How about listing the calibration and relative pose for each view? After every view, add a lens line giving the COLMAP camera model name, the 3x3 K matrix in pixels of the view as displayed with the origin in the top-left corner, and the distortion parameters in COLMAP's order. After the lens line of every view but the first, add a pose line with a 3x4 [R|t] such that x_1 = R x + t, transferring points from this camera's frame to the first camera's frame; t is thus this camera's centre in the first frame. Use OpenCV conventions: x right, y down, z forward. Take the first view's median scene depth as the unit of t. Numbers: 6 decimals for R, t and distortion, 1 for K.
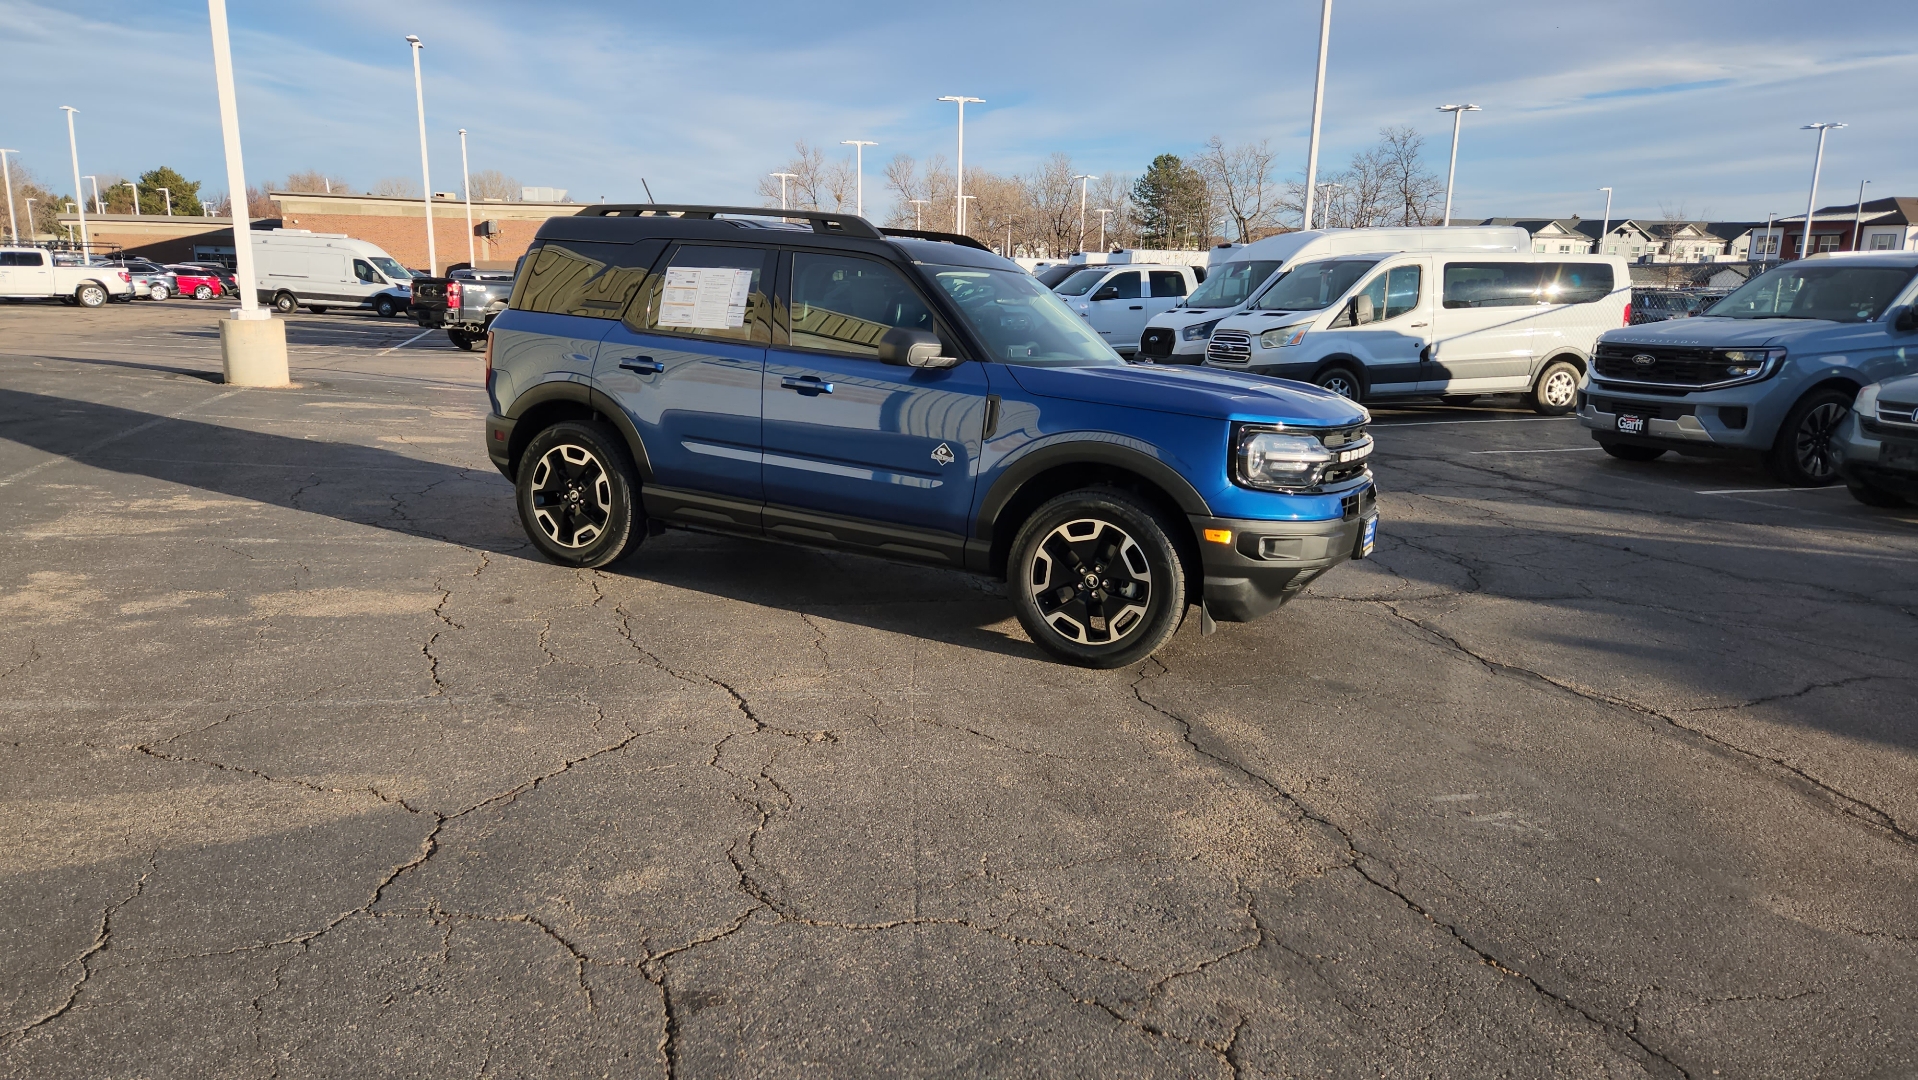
lens RADIAL K [[1277.8, 0, 926.5], [0, 1277.8, 545.7], [0, 0, 1]] dist [0.071677, -0.057167]
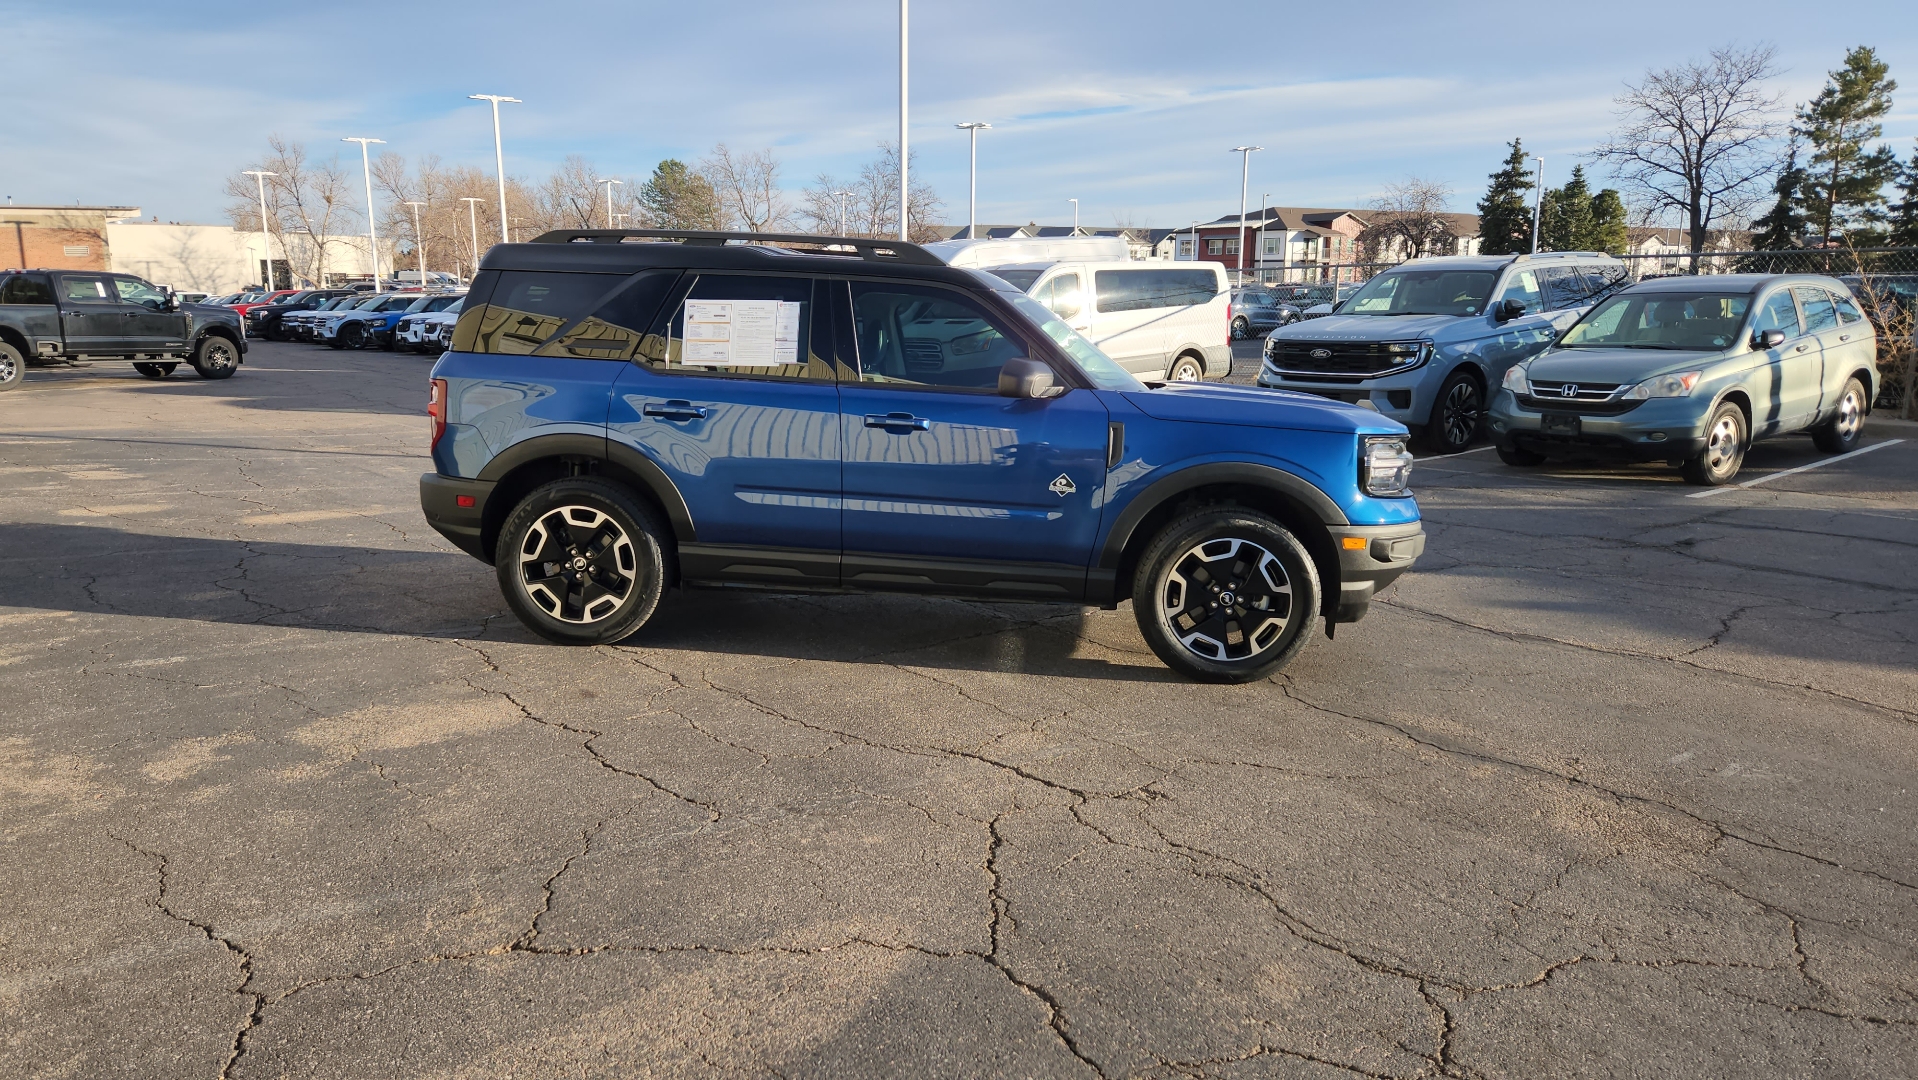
lens RADIAL K [[1277.8, 0, 923.5], [0, 1277.8, 526.5], [0, 0, 1]] dist [0.071677, -0.057167]
pose [[0.929798, -0.088086, 0.357374, -0.348025], [0.094147, 0.995558, 0.000437, -0.040173], [-0.355825, 0.033239, 0.933961, 0.100500]]
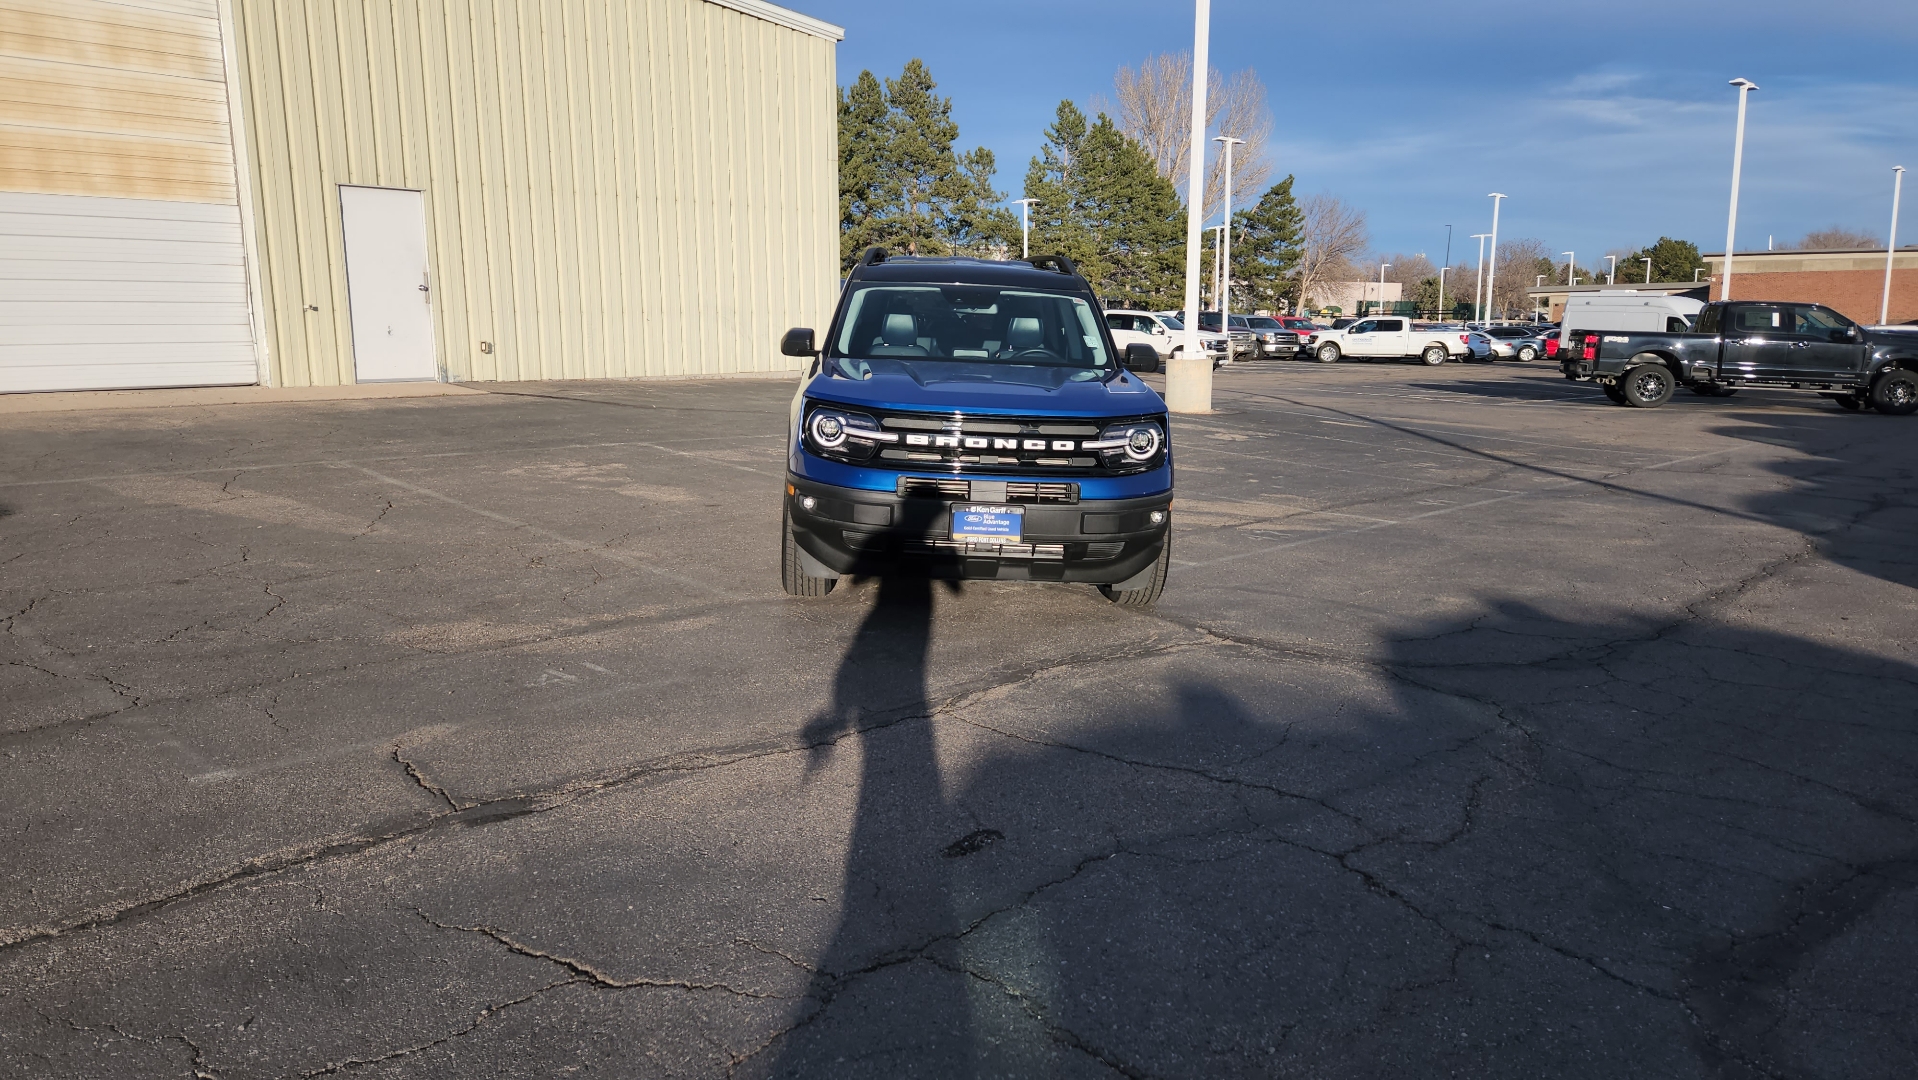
lens RADIAL K [[1275.9, 0, 921.0], [0, 1275.9, 528.3], [0, 0, 1]] dist [0.075757, -0.062994]
pose [[0.492544, 0.119365, -0.862063, 0.978255], [-0.174030, 0.984052, 0.036823, -0.027341], [0.852710, 0.131888, 0.505462, 0.359600]]
